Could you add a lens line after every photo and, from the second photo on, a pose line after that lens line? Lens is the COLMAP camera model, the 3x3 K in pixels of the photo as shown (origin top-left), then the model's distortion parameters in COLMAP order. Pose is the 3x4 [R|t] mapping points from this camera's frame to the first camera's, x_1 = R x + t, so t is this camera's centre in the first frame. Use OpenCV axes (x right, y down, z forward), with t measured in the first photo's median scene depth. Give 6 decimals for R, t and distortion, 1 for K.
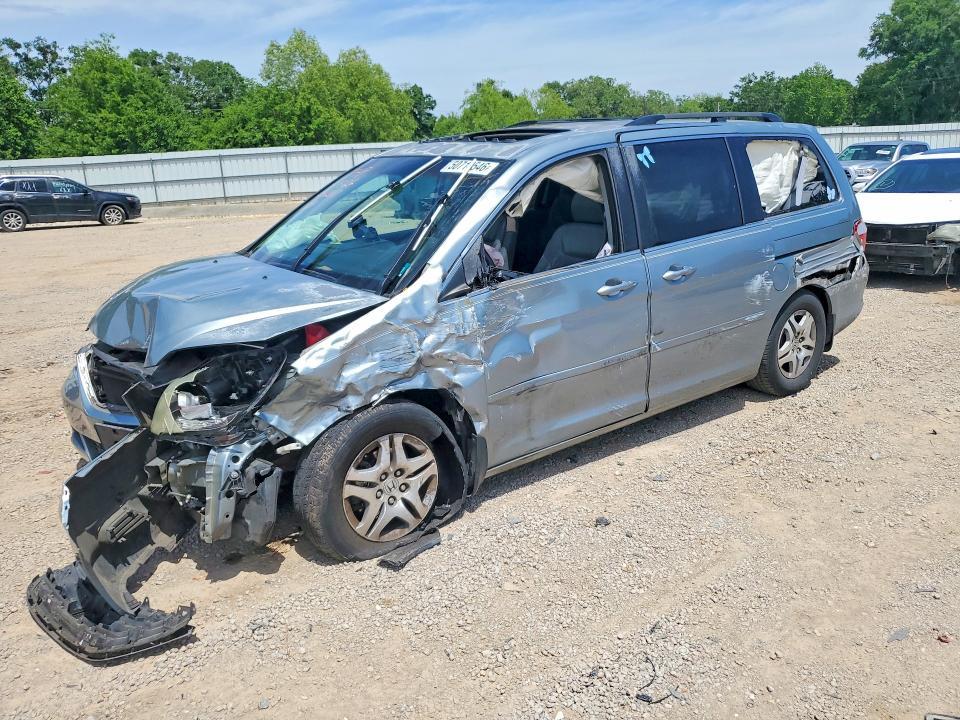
lens RADIAL K [[744.9, 0, 475.5], [0, 744.9, 363.7], [0, 0, 1]] dist [0.035125, -0.006467]
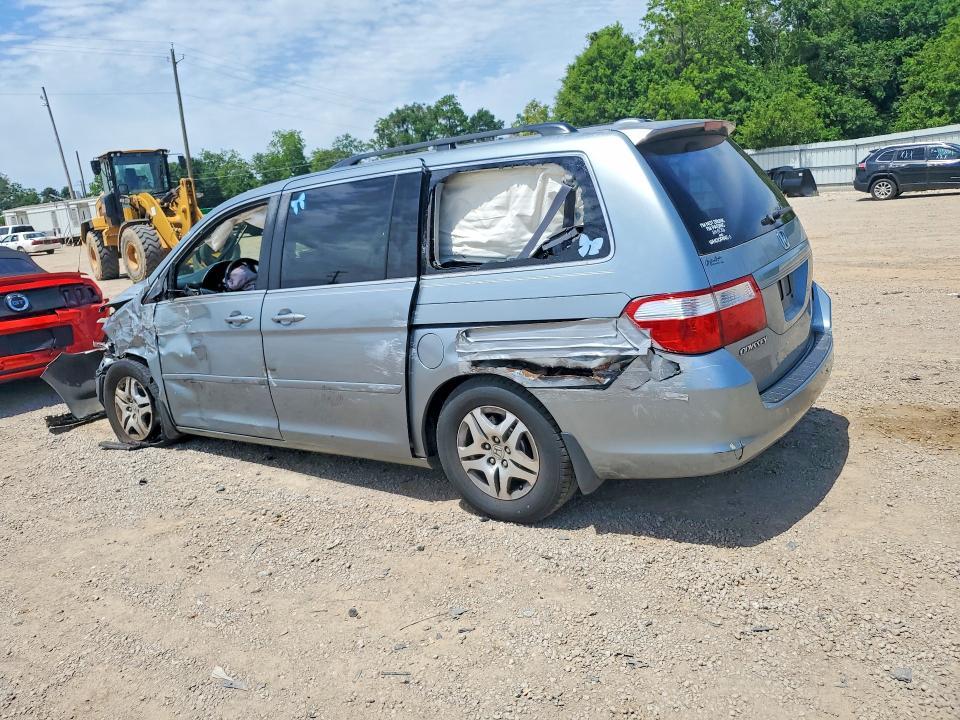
lens RADIAL K [[744.9, 0, 473.2], [0, 744.9, 350.1], [0, 0, 1]] dist [0.035125, -0.006467]
pose [[0.302752, 0.207177, -0.930279, 1.051366], [-0.166561, 0.972567, 0.162389, -0.230370], [0.938402, 0.105784, 0.328955, 0.727785]]
